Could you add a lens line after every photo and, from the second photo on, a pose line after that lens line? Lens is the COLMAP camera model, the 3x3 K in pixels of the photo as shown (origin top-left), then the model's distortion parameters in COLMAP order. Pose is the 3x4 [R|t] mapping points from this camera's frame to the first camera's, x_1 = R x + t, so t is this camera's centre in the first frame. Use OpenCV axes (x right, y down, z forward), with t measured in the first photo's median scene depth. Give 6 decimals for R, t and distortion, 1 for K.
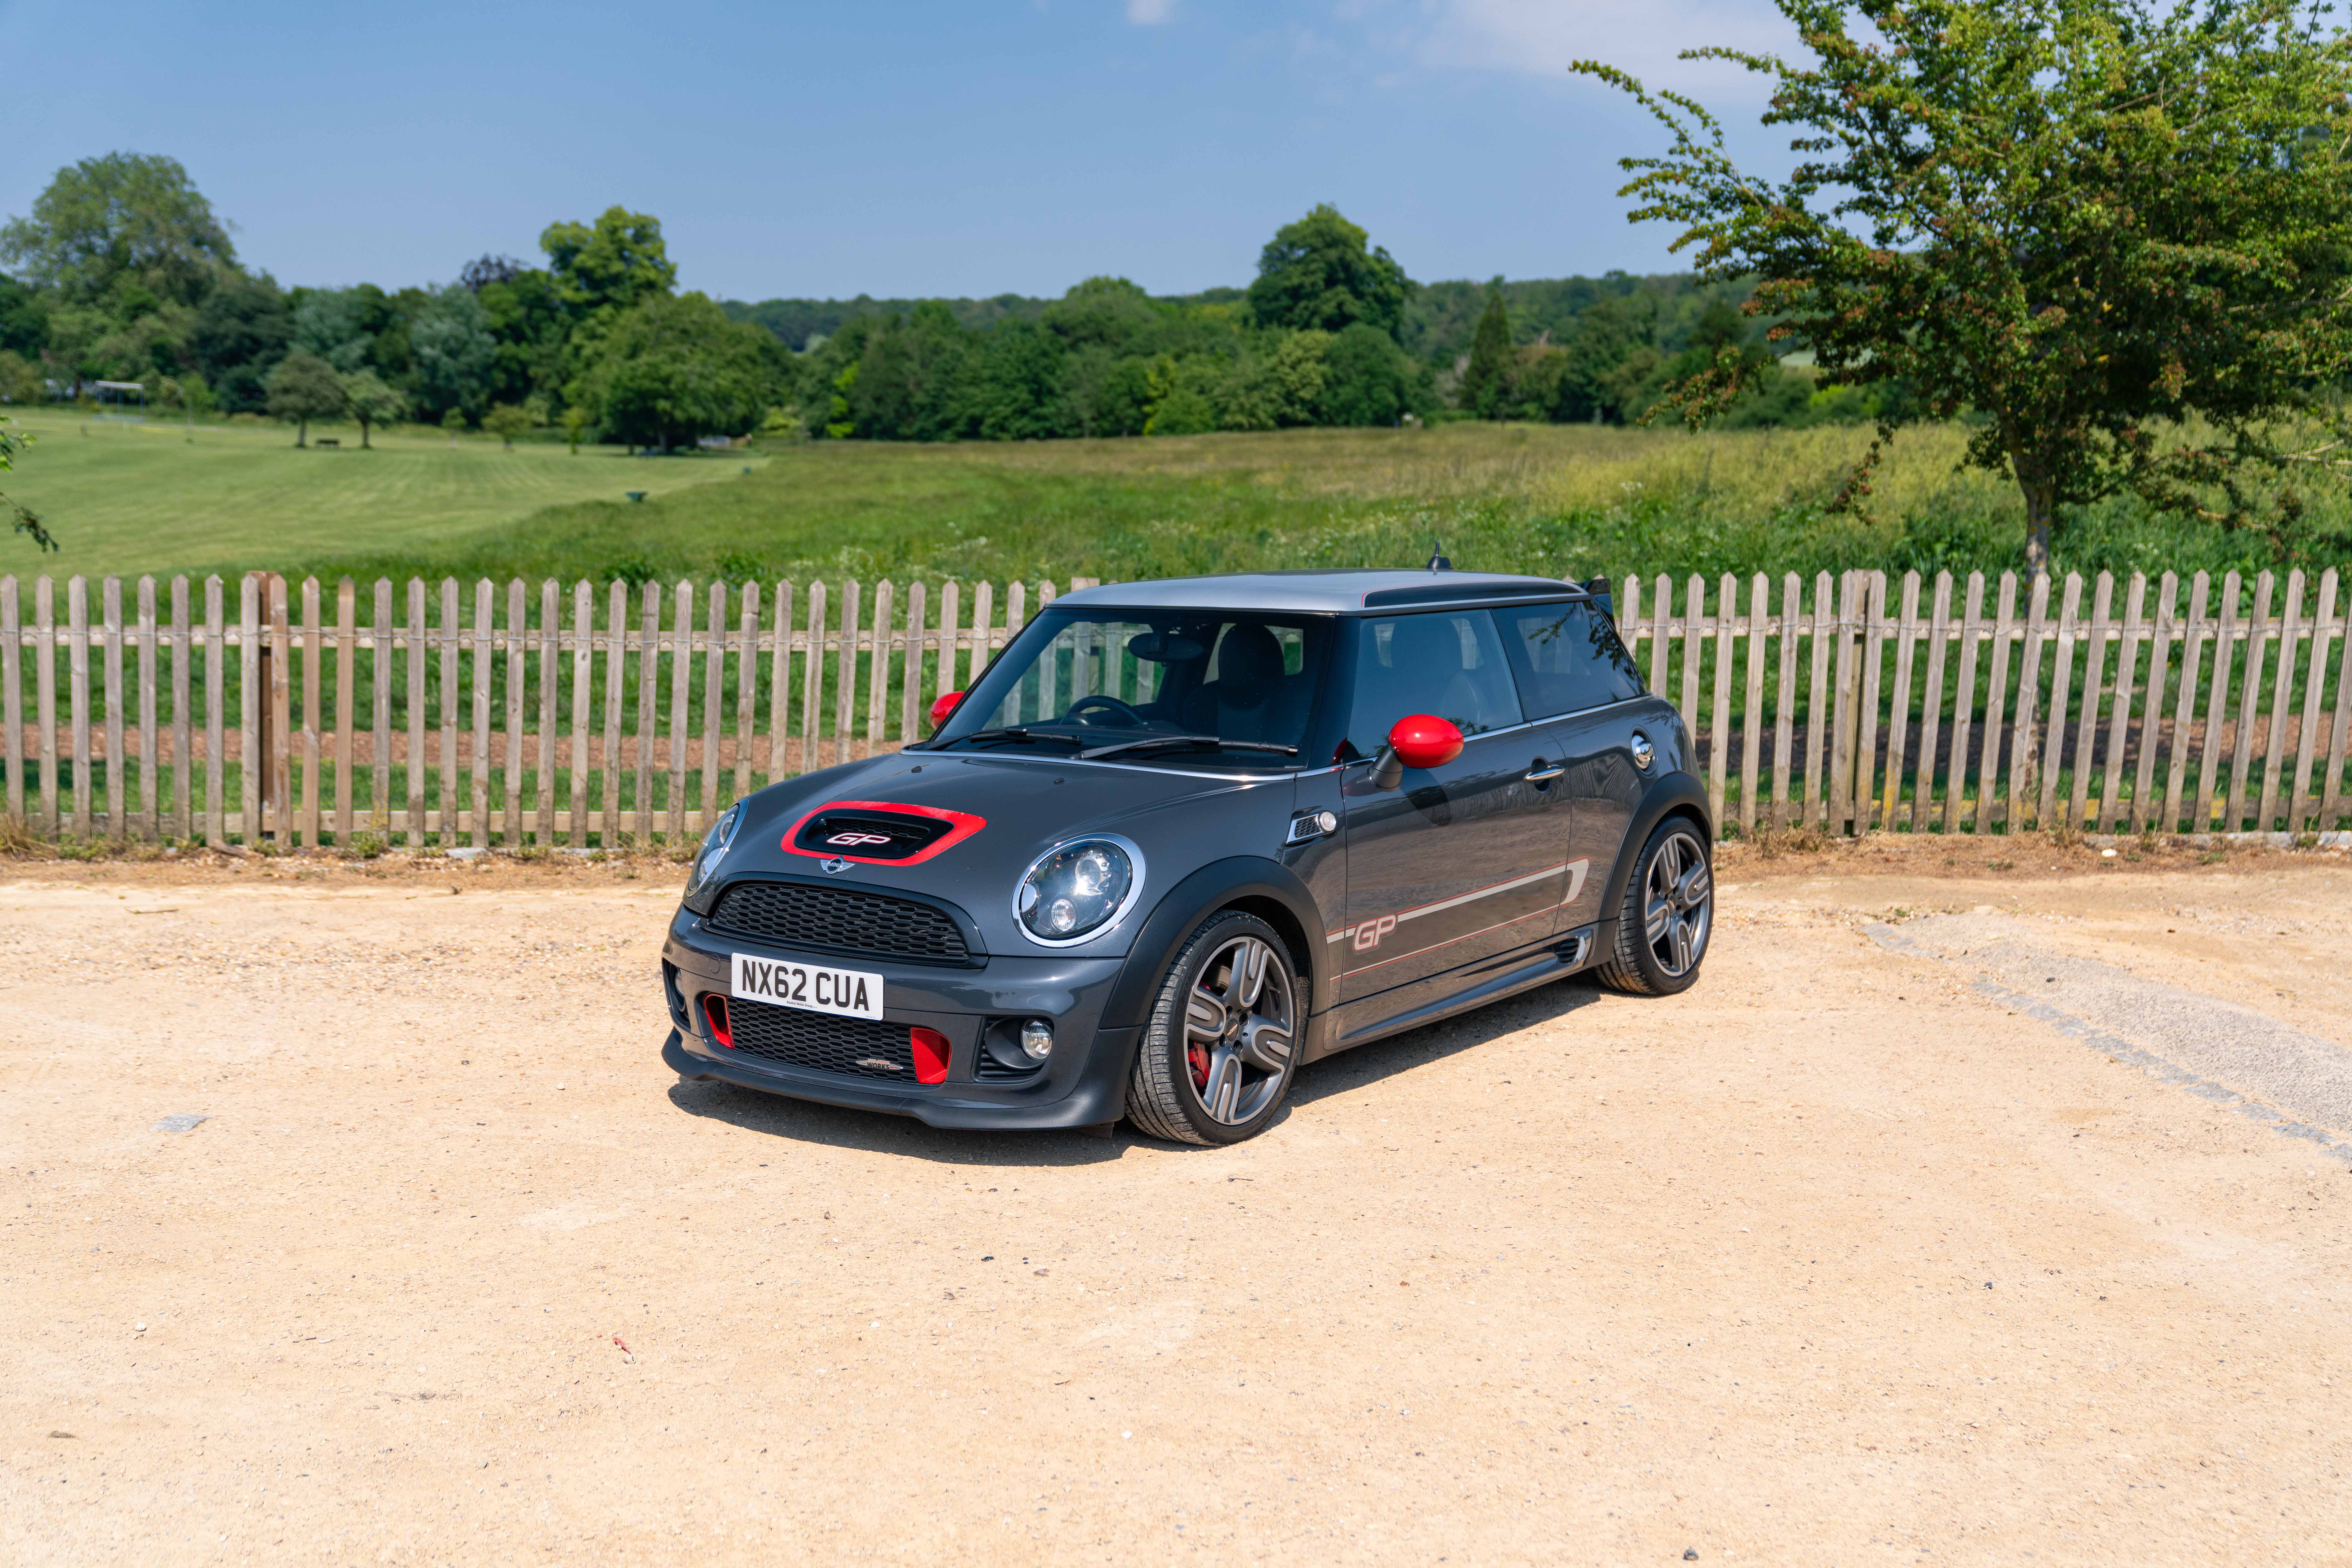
lens RADIAL K [[2490.1, 0, 1176.0], [0, 2490.1, 784.0], [0, 0, 1]] dist [0.002288, 0.024184]
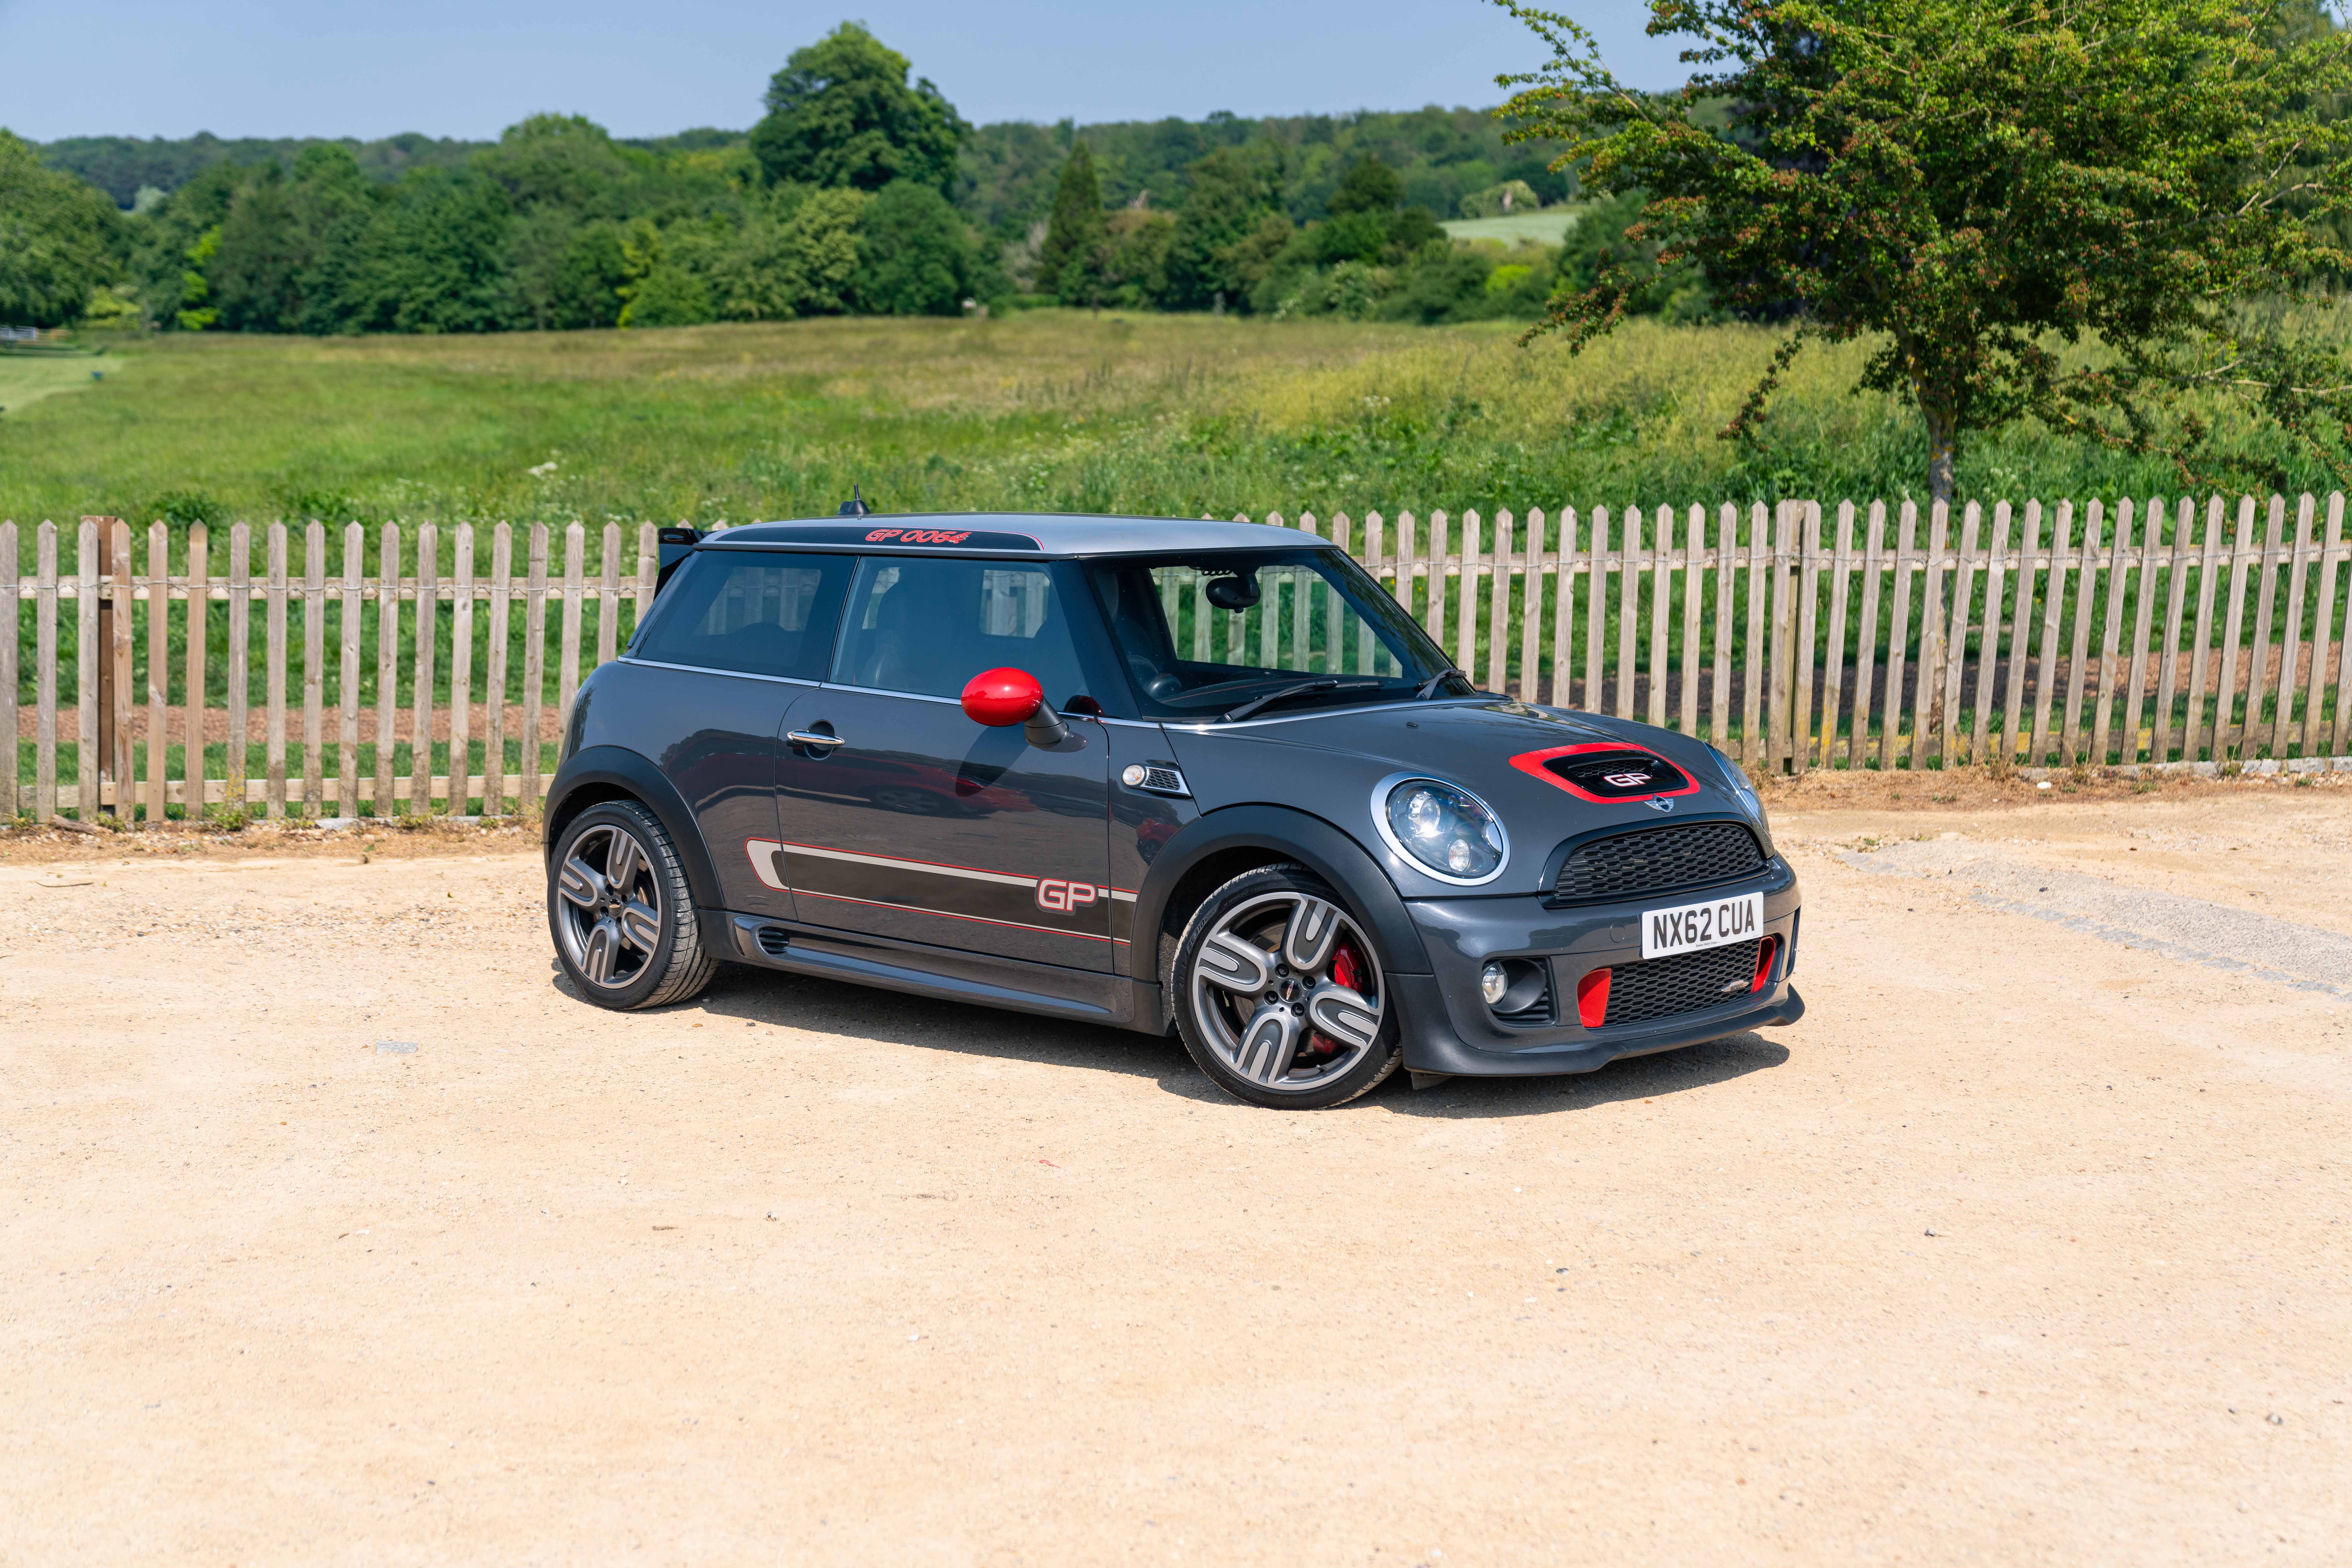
lens RADIAL K [[3296.7, 0, 1176.0], [0, 3296.7, 784.0], [0, 0, 1]] dist [0.014352, 0.079601]
pose [[0.987538, -0.021542, 0.155900, -0.166208], [0.021708, 0.999764, 0.000643, 0.018688], [-0.155878, 0.002750, 0.987773, -0.233086]]
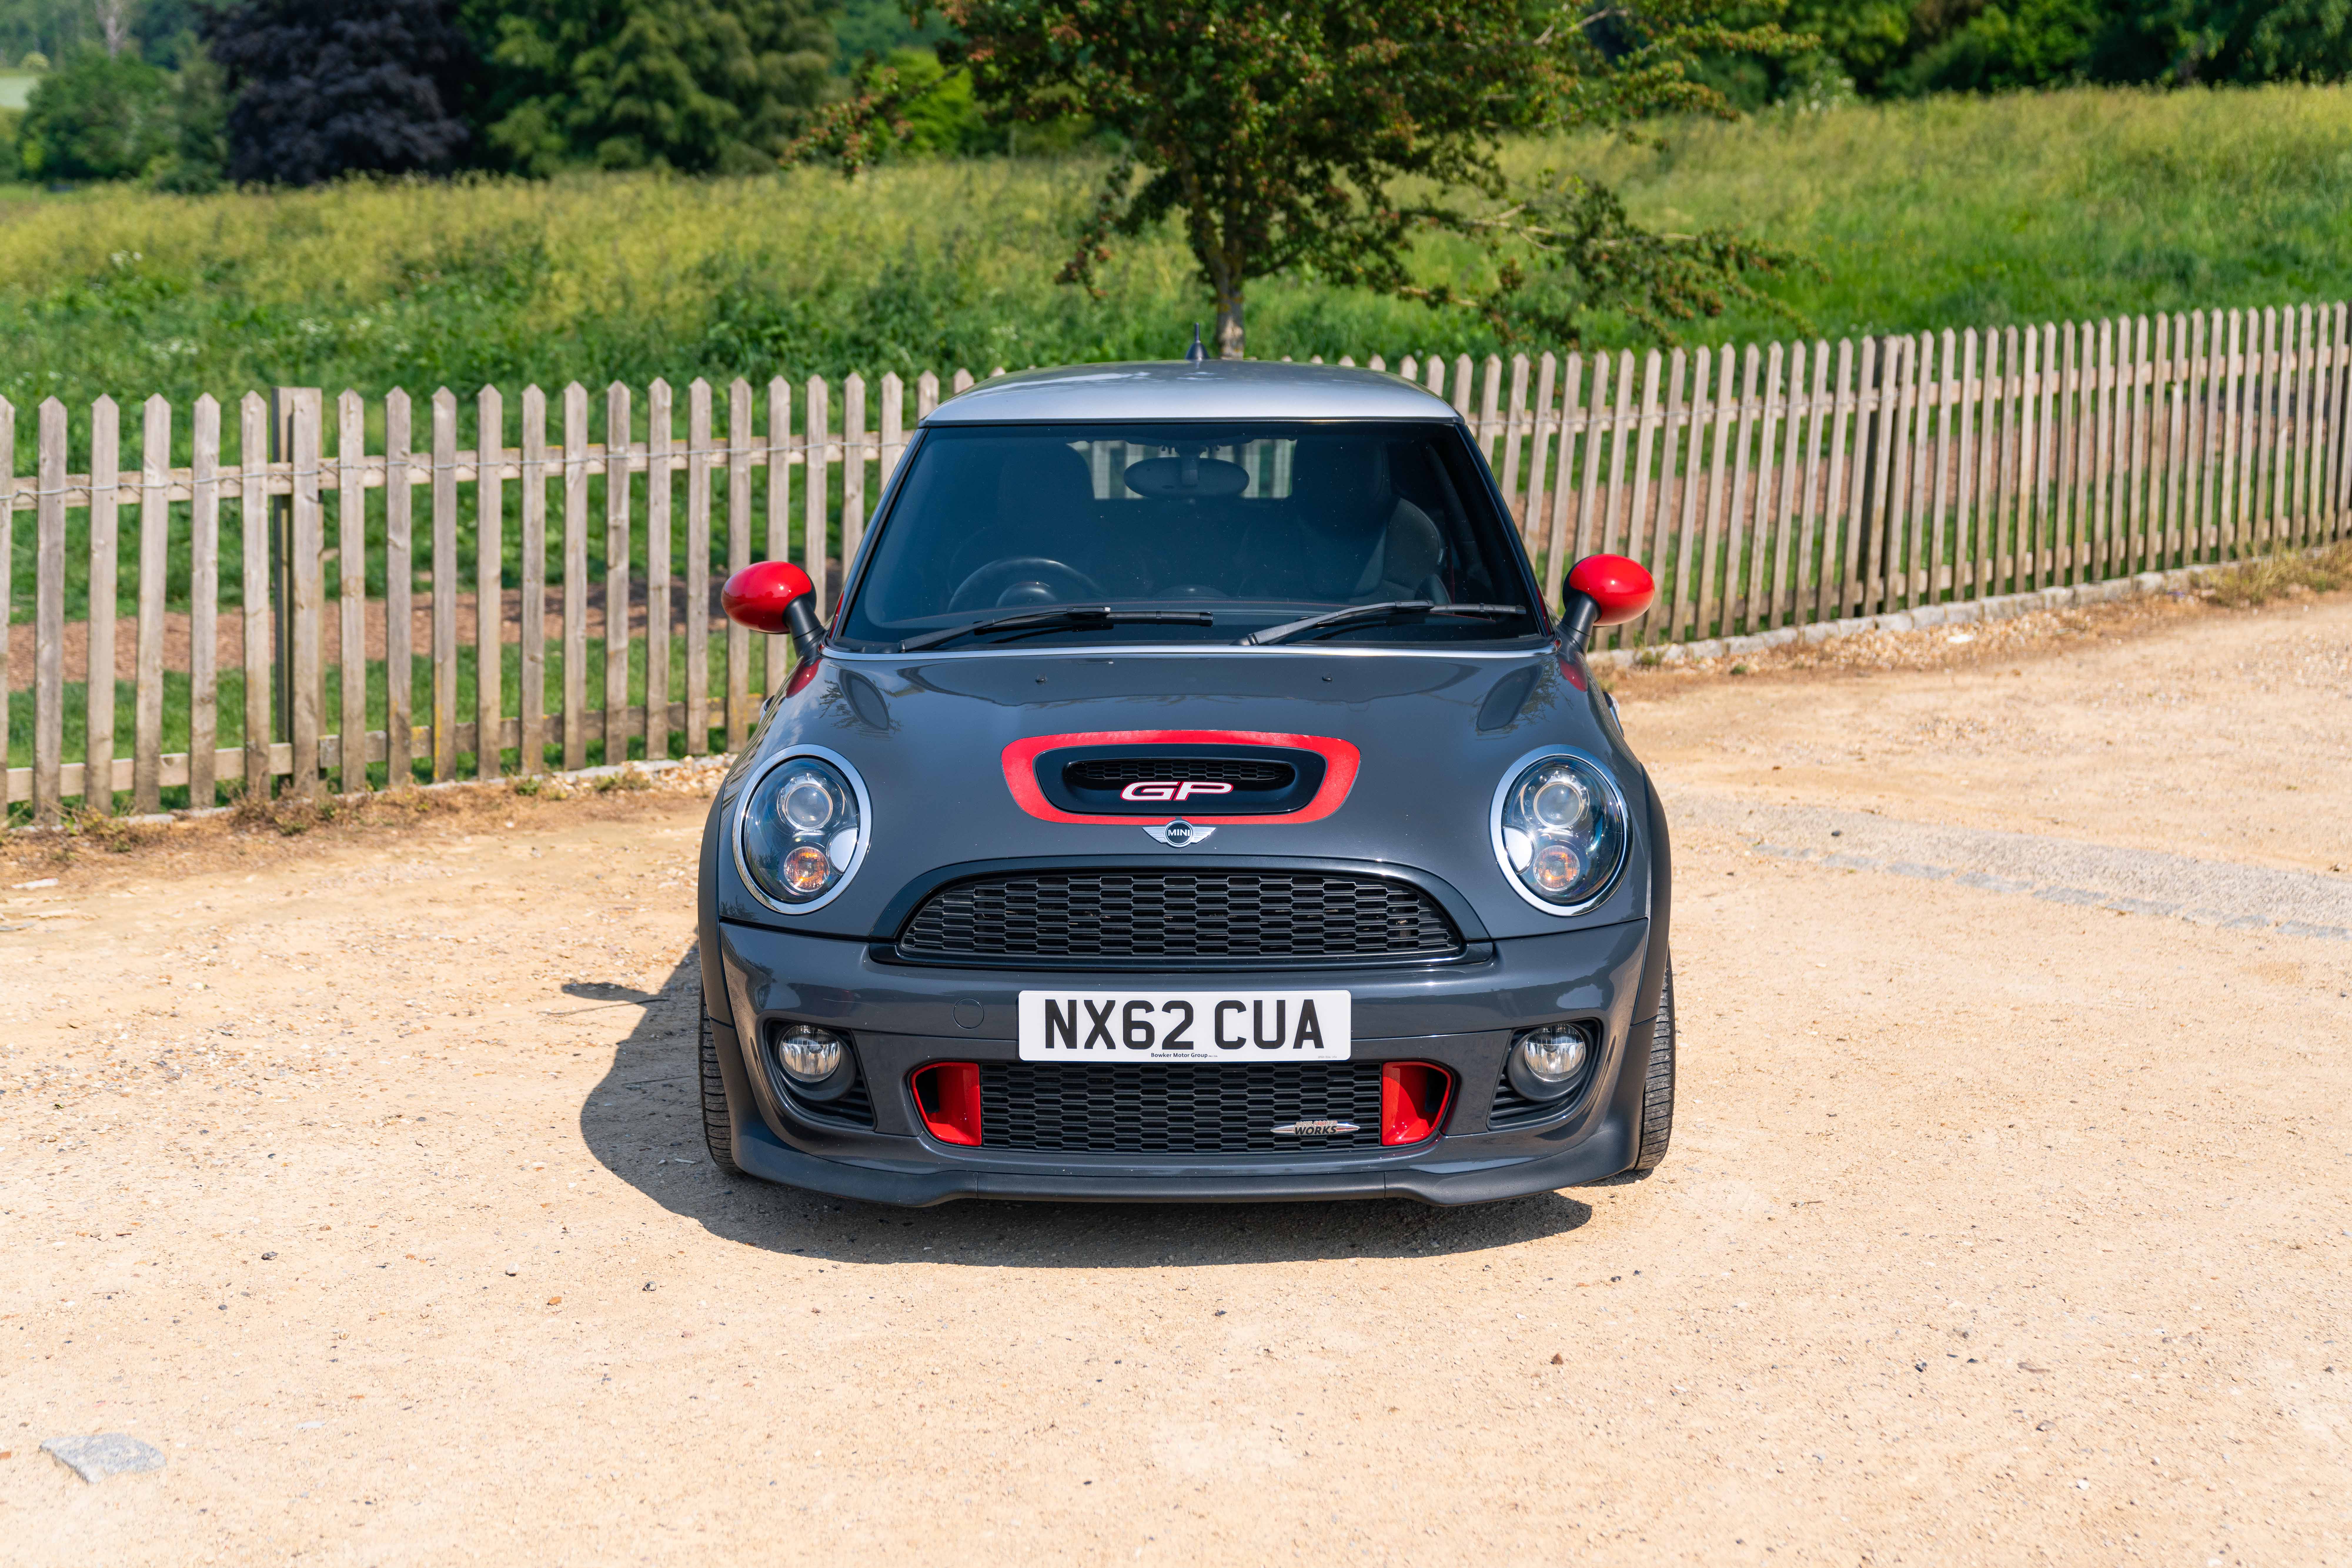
lens RADIAL K [[3143.1, 0, 1171.9], [0, 3143.1, 761.3], [0, 0, 1]] dist [0.017607, -0.002822]
pose [[0.808777, -0.089355, 0.581288, -0.335994], [0.067094, 0.995956, 0.059747, -0.018881], [-0.584276, -0.009321, 0.811502, 0.192335]]
